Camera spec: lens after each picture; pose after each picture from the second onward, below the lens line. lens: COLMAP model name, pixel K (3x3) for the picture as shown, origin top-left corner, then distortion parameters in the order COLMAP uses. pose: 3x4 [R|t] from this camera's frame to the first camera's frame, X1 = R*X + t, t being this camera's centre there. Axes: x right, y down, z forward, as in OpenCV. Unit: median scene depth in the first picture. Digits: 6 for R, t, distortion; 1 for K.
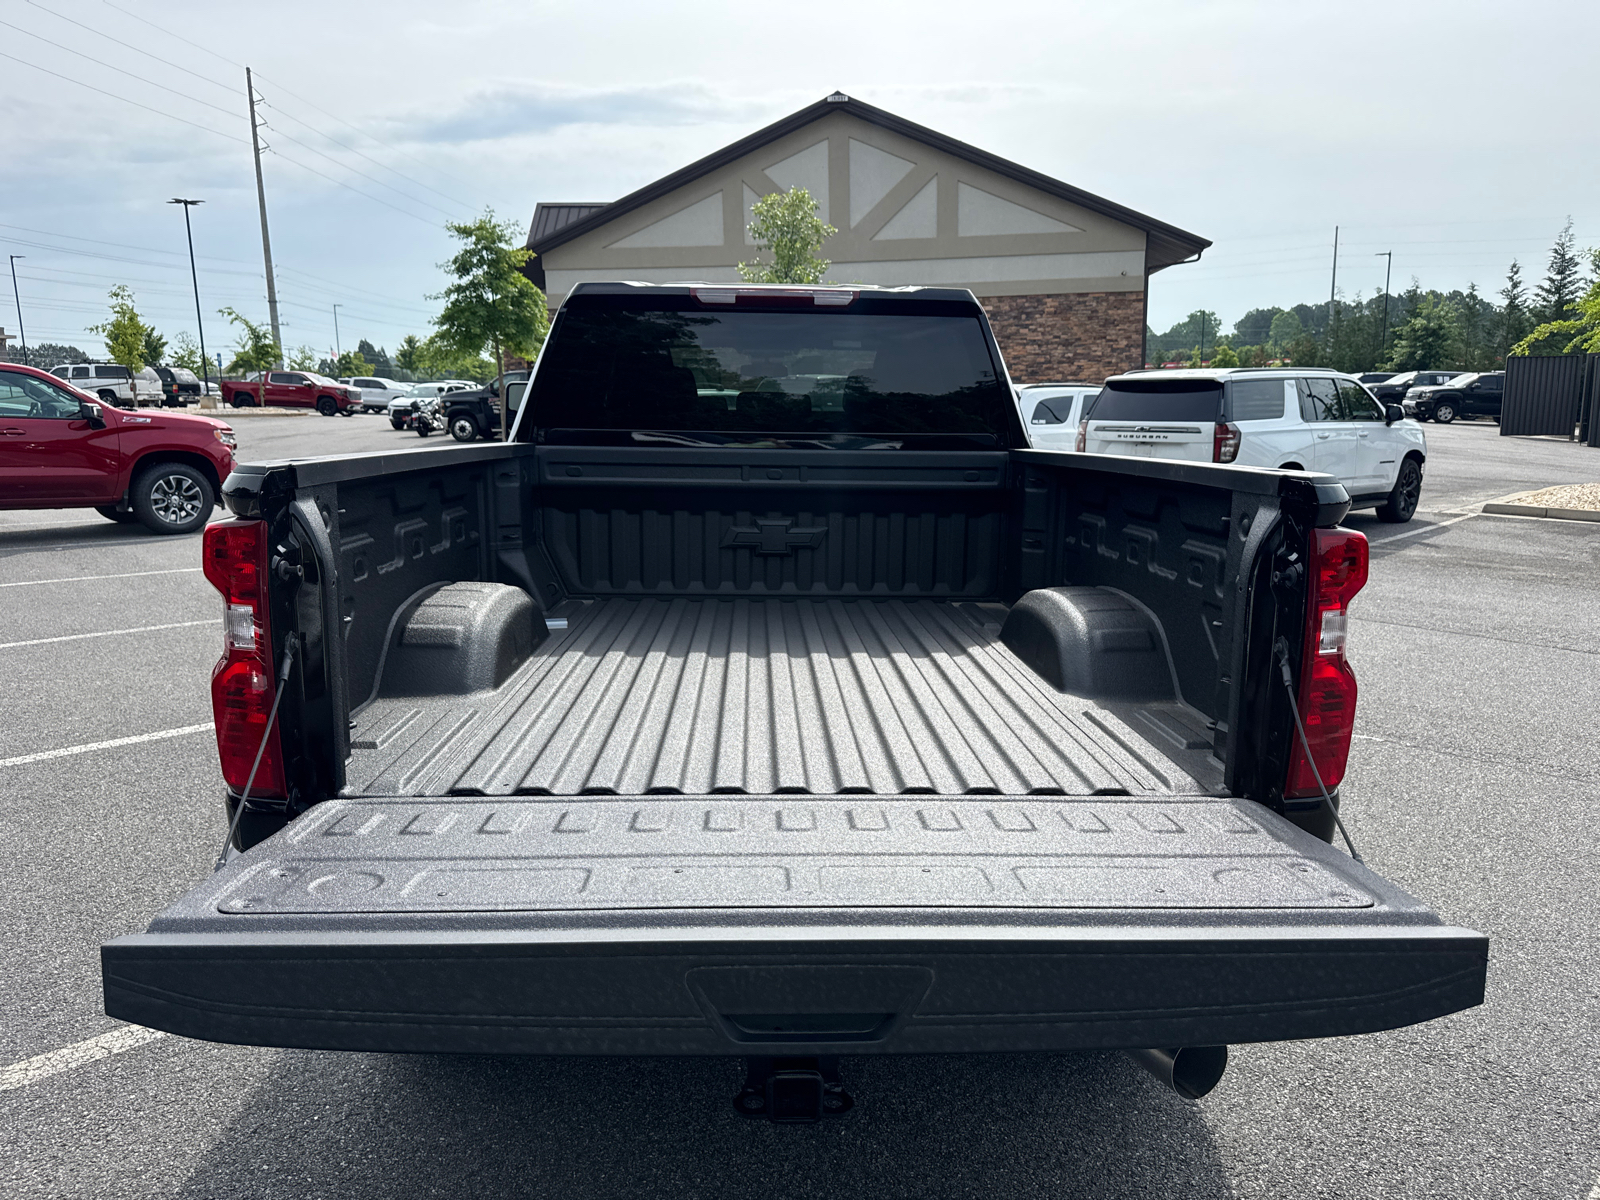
lens RADIAL K [[1128.8, 0, 788.7], [0, 1128.8, 626.6], [0, 0, 1]] dist [0.018576, -0.023906]
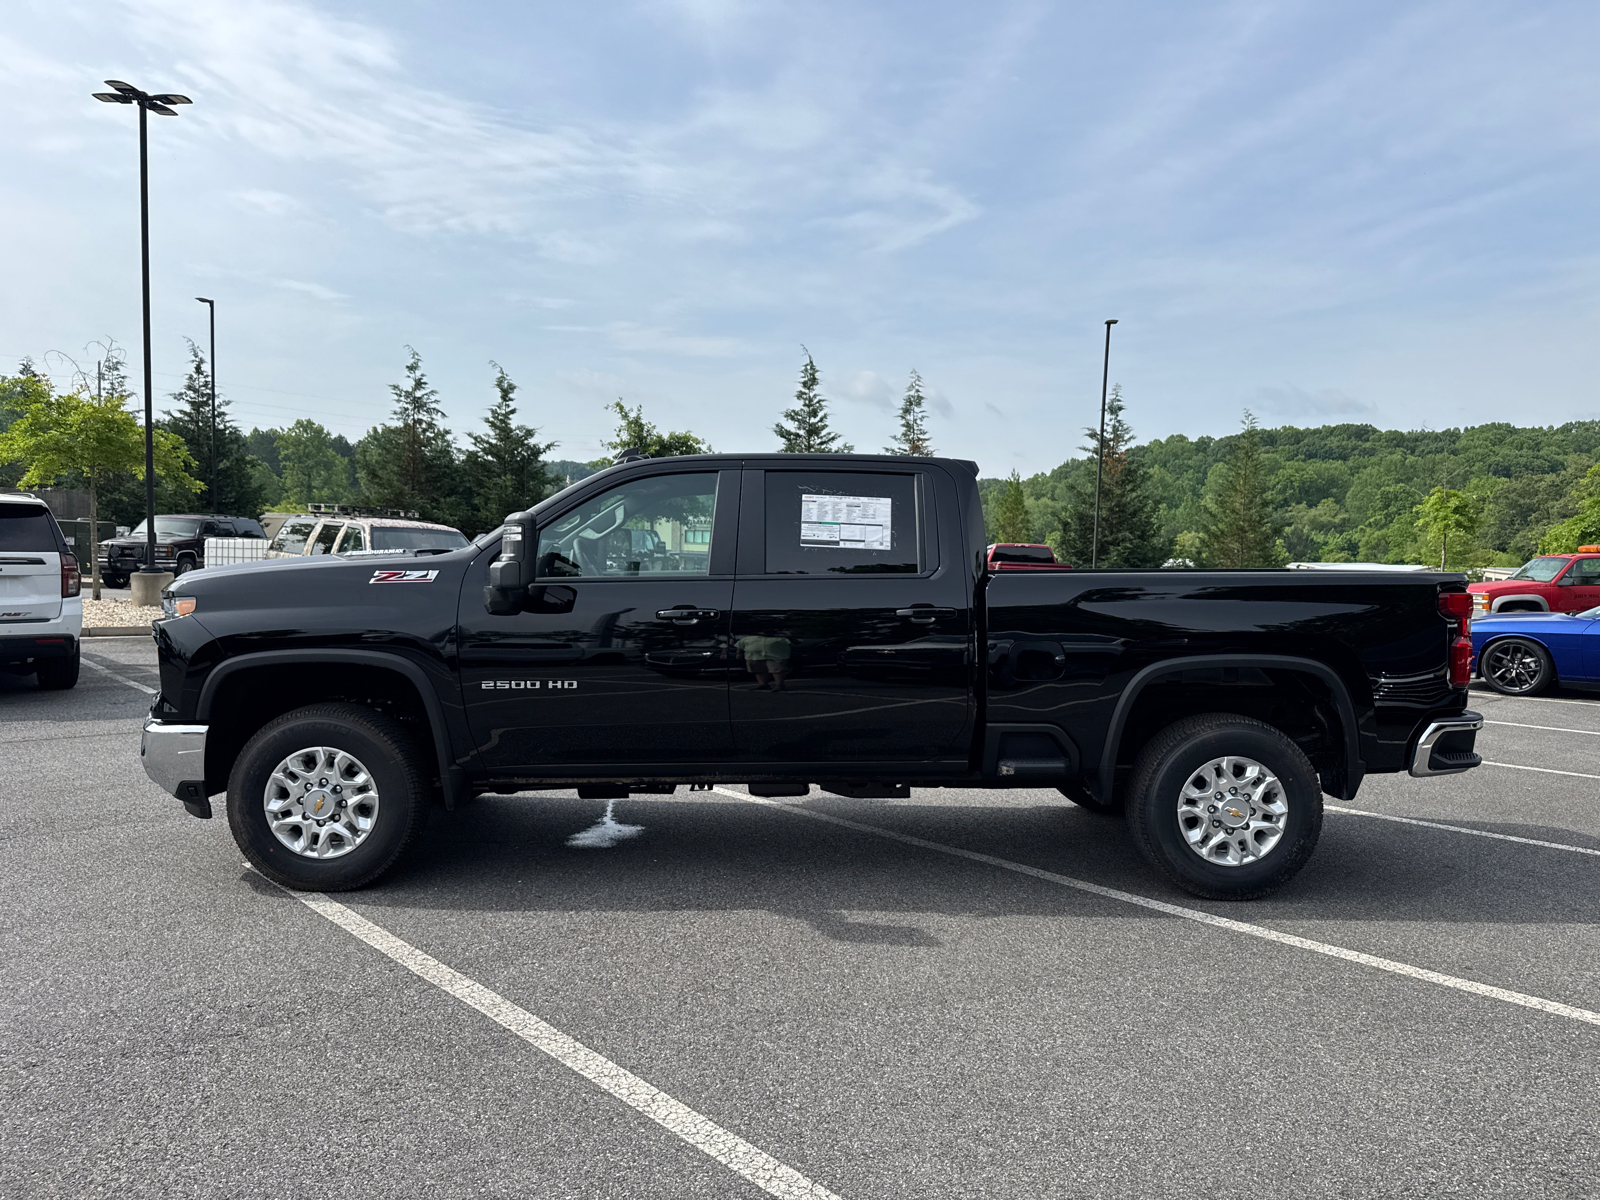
lens RADIAL K [[1128.8, 0, 808.6], [0, 1128.8, 597.5], [0, 0, 1]] dist [0.018576, -0.023906]
pose [[-0.003291, -0.042894, 0.999074, -0.445942], [0.172245, 0.984123, 0.042820, -0.067000], [-0.985049, 0.172226, 0.004149, 0.342558]]
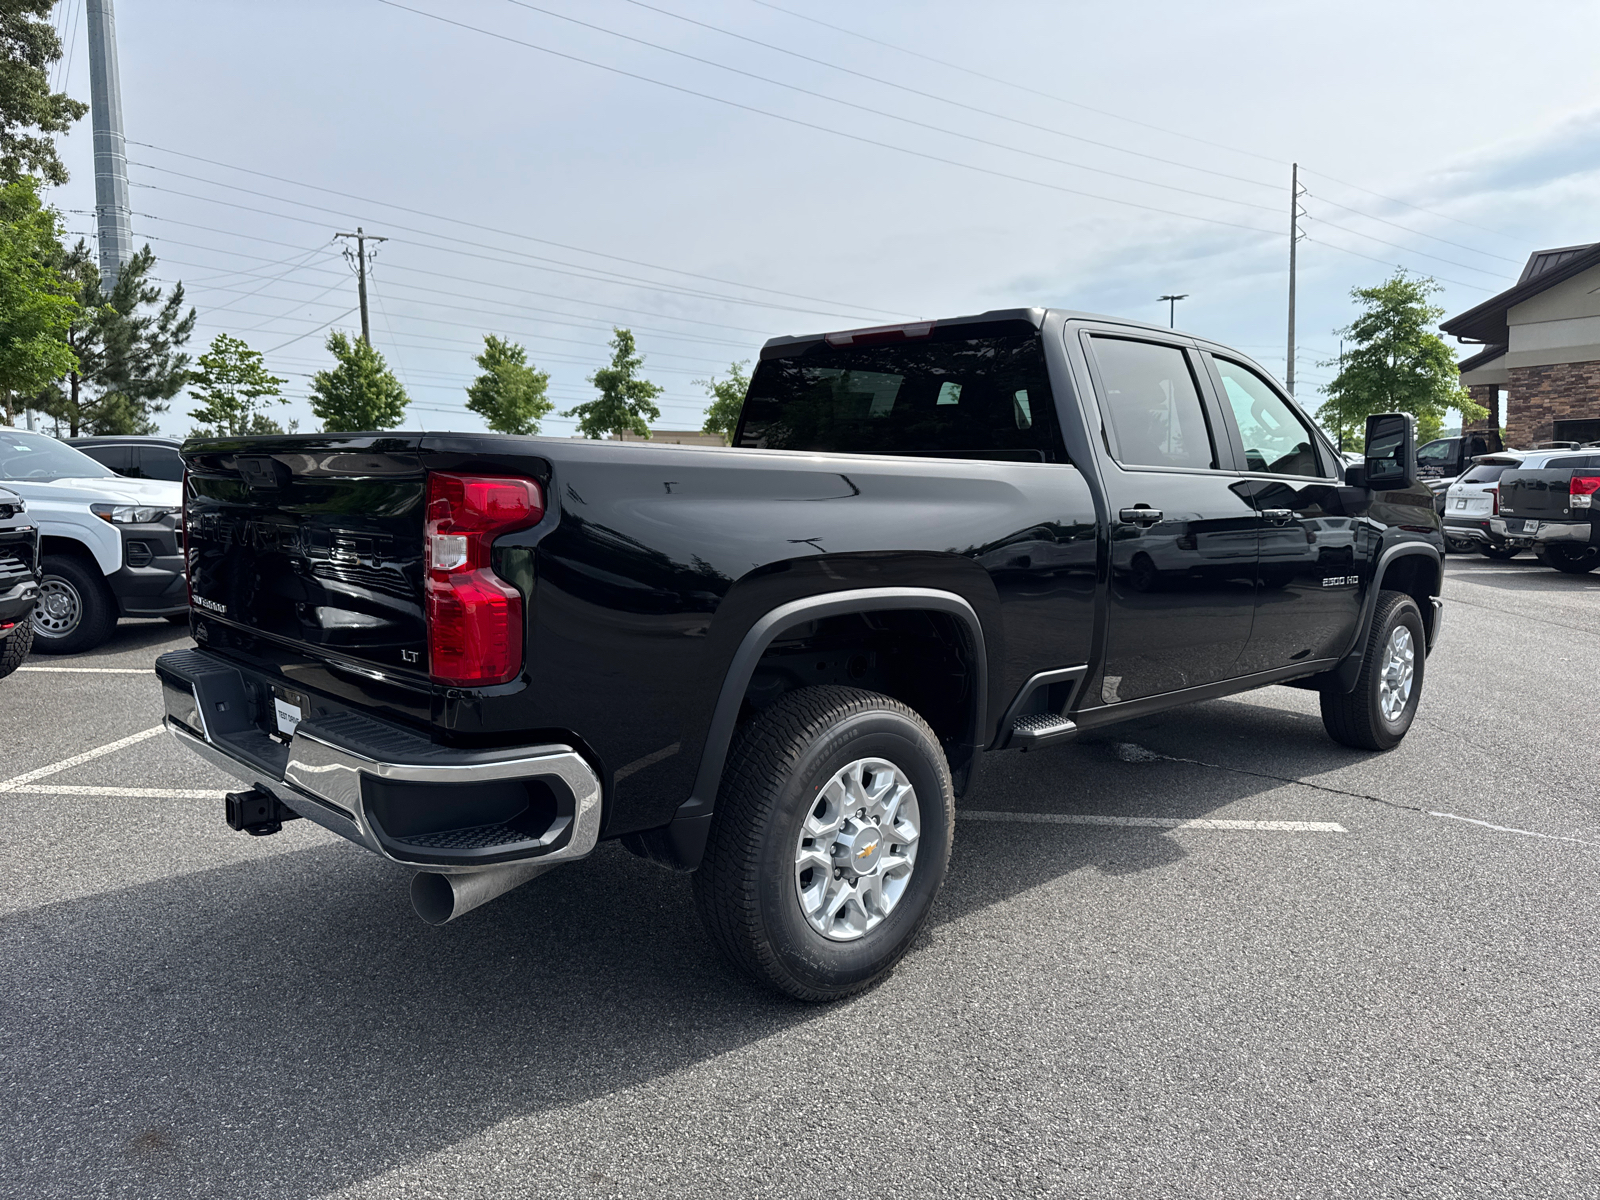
lens RADIAL K [[1128.8, 0, 788.3], [0, 1128.8, 608.1], [0, 0, 1]] dist [0.018576, -0.023906]
pose [[0.665908, 0.085568, -0.741110, 0.207484], [-0.146783, 0.989010, -0.017698, 0.003480], [0.731451, 0.120568, 0.671150, 0.049591]]
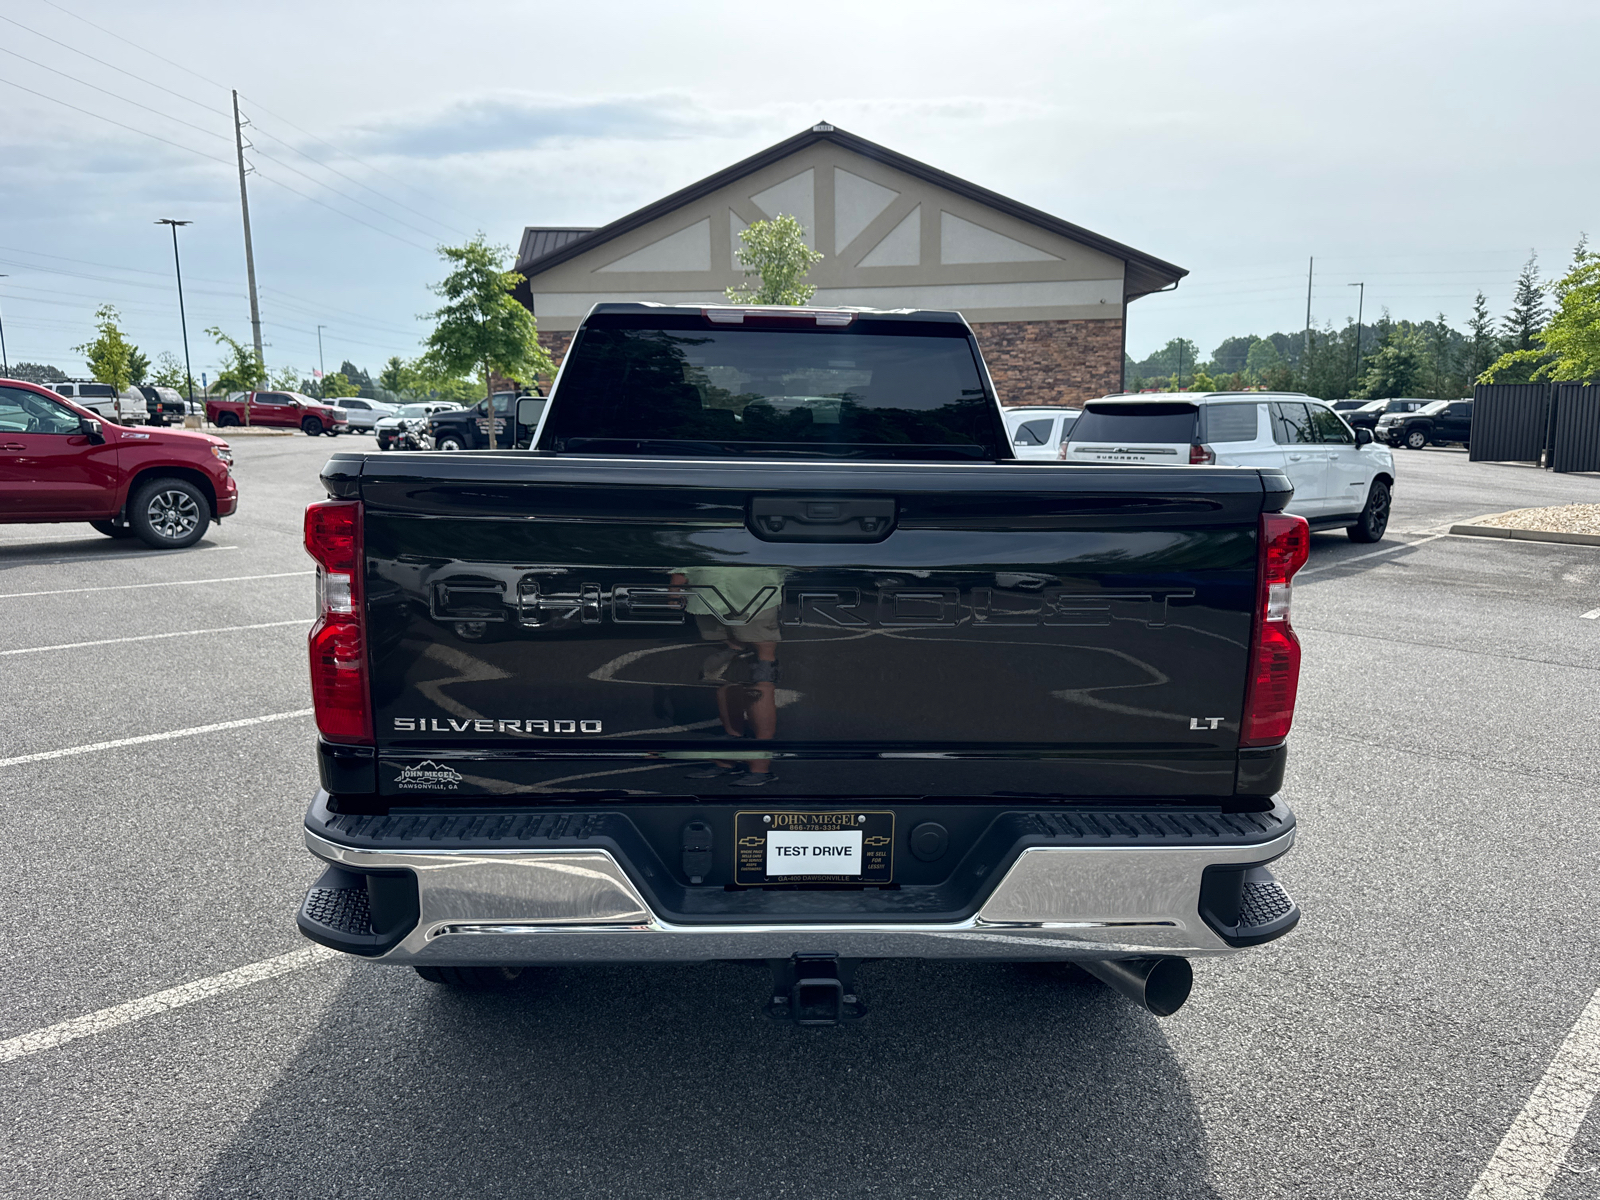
lens RADIAL K [[1128.8, 0, 791.3], [0, 1128.8, 625.1], [0, 0, 1]] dist [0.018576, -0.023906]
pose [[0.999831, 0.003068, 0.018118, -0.005520], [-0.002673, 0.999759, -0.021776, 0.007075], [-0.018181, 0.021724, 0.999599, -0.020049]]
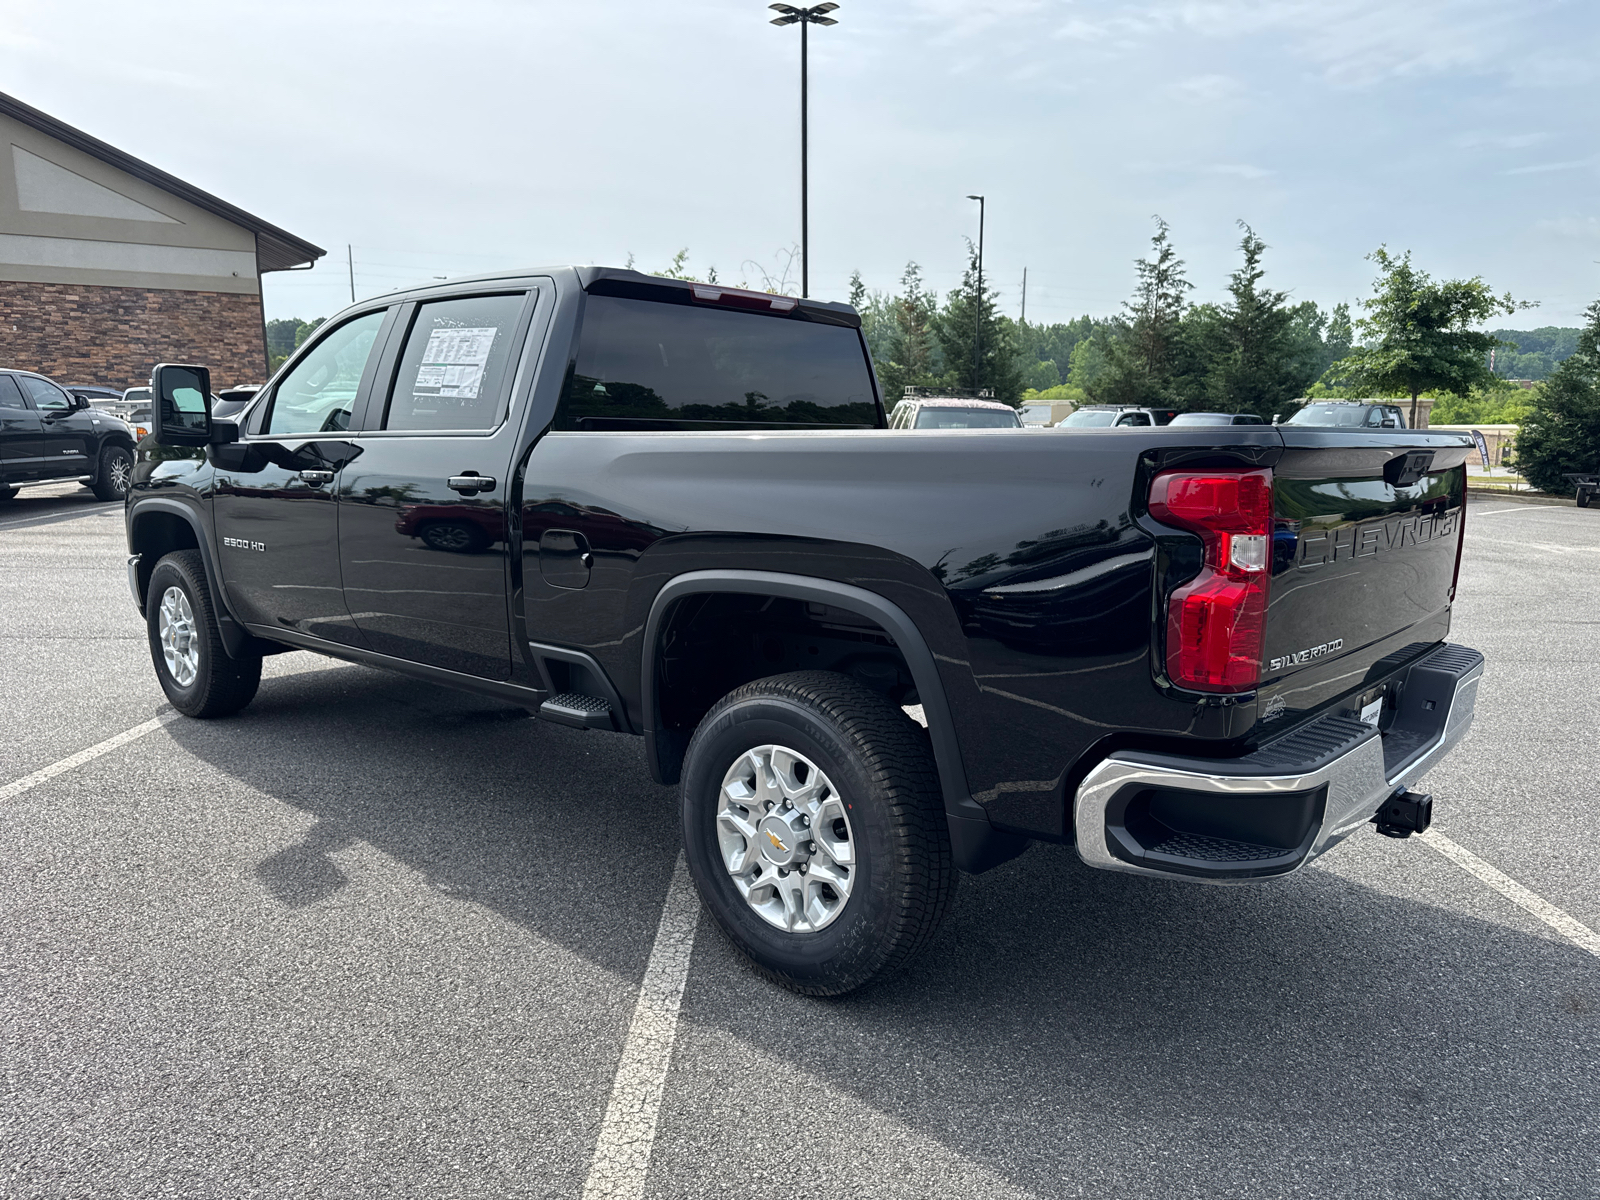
lens RADIAL K [[1128.8, 0, 805.8], [0, 1128.8, 606.5], [0, 0, 1]] dist [0.018576, -0.023906]
pose [[0.688770, -0.109171, 0.716713, -0.221436], [0.128064, 0.991372, 0.027937, -0.006520], [-0.713580, 0.072543, 0.696808, 0.059178]]
